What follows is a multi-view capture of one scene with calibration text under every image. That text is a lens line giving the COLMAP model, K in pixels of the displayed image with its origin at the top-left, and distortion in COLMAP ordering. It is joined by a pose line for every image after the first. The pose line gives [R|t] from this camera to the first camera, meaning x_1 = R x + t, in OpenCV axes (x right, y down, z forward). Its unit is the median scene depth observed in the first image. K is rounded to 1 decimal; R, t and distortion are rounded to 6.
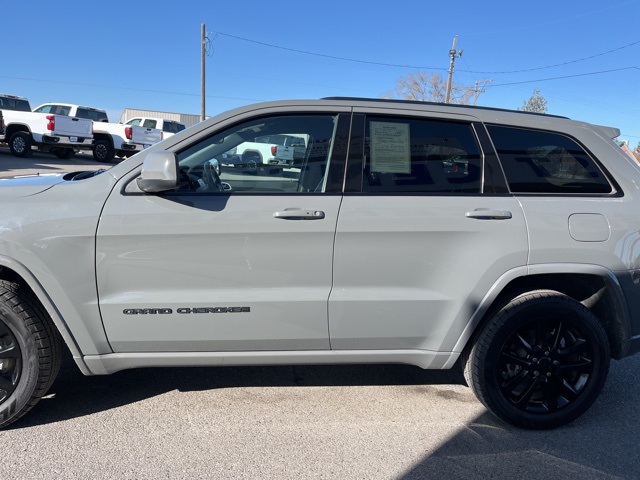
lens RADIAL K [[486.3, 0, 319.1], [0, 486.3, 236.3], [0, 0, 1]] dist [0.080892, -0.118187]
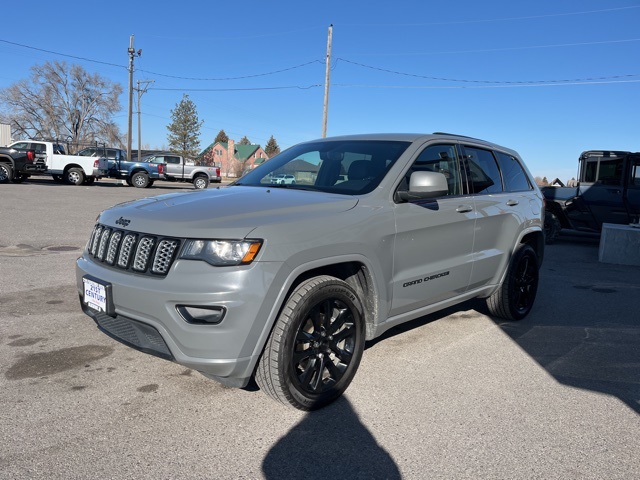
lens RADIAL K [[494.5, 0, 314.4], [0, 494.5, 241.1], [0, 0, 1]] dist [0.083909, -0.117181]
pose [[0.766776, -0.103326, 0.633544, -1.285412], [0.097302, 0.994264, 0.044391, -0.053476], [-0.634497, 0.027607, 0.772432, 0.048037]]
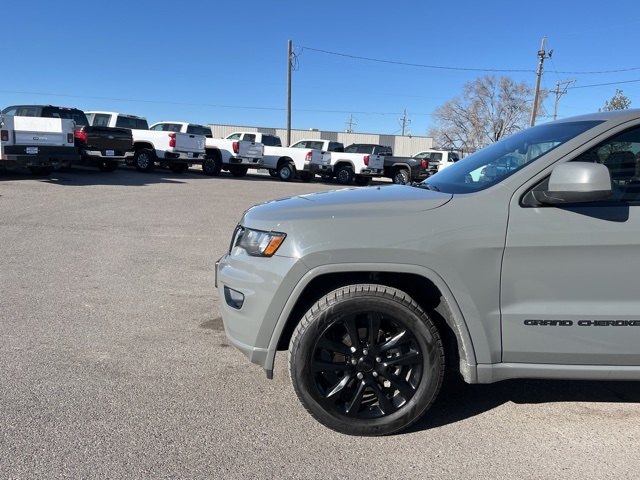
lens RADIAL K [[486.0, 0, 306.3], [0, 486.0, 237.1], [0, 0, 1]] dist [0.056562, -0.061112]
pose [[0.991317, -0.003344, -0.131451, -0.613311], [0.001139, 0.999857, -0.016845, -0.004647], [0.131489, 0.016549, 0.991180, -0.053957]]
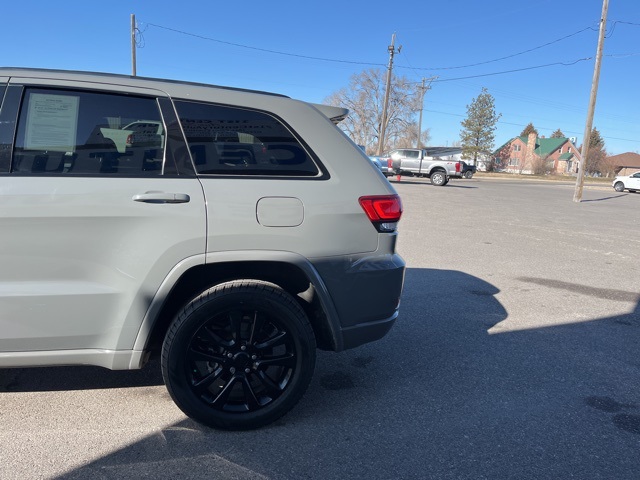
lens RADIAL K [[486.3, 0, 319.1], [0, 486.3, 236.3], [0, 0, 1]] dist [0.080892, -0.118187]
pose [[0.997577, -0.012560, 0.068434, 0.535955], [0.012157, 0.999906, 0.006313, 0.023056], [-0.068507, -0.005466, 0.997636, 0.069614]]
